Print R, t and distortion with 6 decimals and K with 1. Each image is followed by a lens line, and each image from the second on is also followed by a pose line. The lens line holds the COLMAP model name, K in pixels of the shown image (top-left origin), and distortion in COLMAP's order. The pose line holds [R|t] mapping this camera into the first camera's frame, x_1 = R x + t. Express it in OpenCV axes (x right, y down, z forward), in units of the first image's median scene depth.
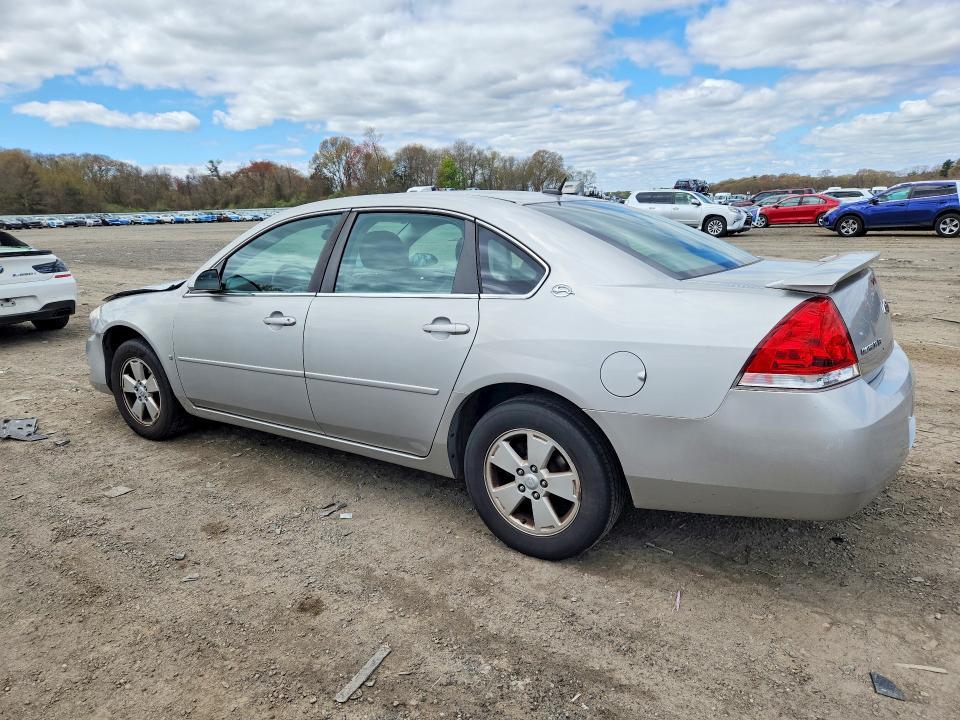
lens RADIAL K [[736.7, 0, 480.0], [0, 736.7, 360.0], [0, 0, 1]] dist [0.087897, -0.089098]
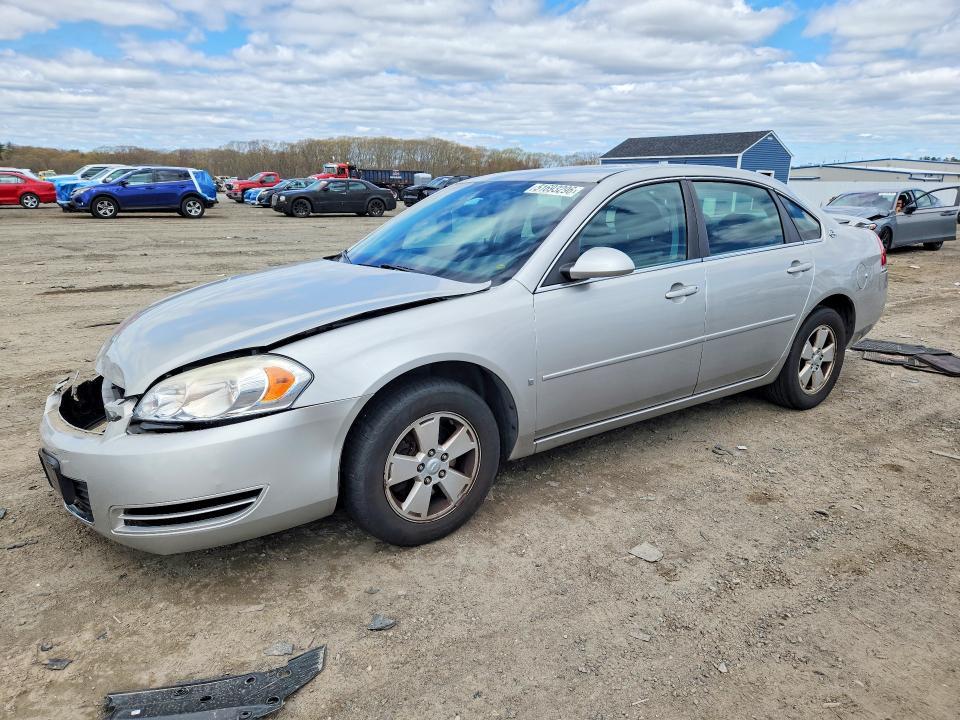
lens RADIAL K [[736.7, 0, 480.0], [0, 736.7, 360.0], [0, 0, 1]] dist [0.087897, -0.089098]
pose [[0.225630, -0.193366, 0.954830, -0.407144], [0.177720, 0.971828, 0.154812, -0.052143], [-0.957866, 0.134762, 0.253638, 0.325465]]
